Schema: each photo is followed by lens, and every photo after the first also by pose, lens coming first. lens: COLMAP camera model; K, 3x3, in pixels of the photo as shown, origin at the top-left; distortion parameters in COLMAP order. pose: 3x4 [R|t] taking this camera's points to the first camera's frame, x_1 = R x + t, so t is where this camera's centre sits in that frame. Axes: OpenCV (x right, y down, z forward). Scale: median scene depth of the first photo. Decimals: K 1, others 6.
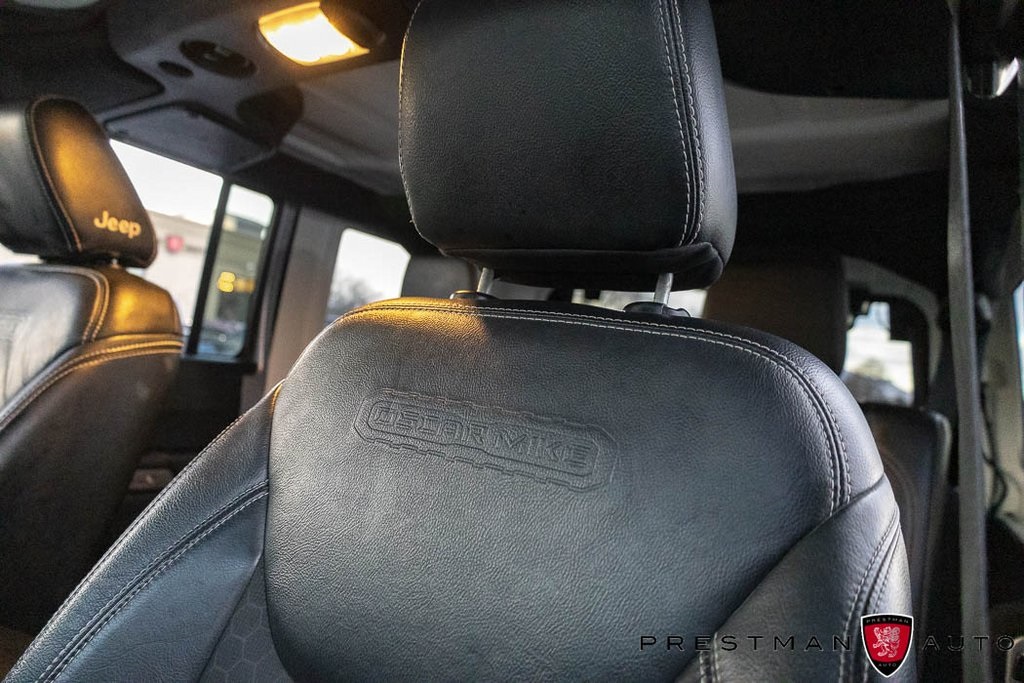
lens RADIAL K [[673.8, 0, 512.0], [0, 673.8, 341.5], [0, 0, 1]] dist [-0.005632, 0.000615]
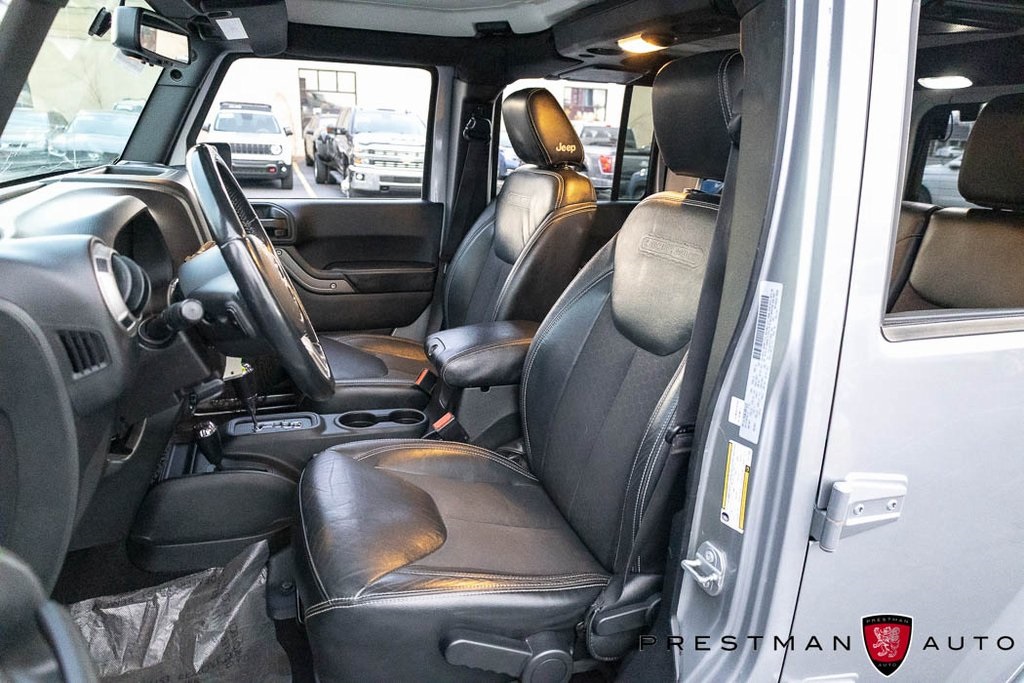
lens RADIAL K [[642.8, 0, 512.0], [0, 642.8, 341.5], [0, 0, 1]] dist [0.001162, 0.000040]
pose [[0.788294, 0.078501, -0.610271, 0.586291], [0.096553, 0.963759, 0.248689, -0.119038], [0.607676, -0.254964, 0.752146, -0.807320]]
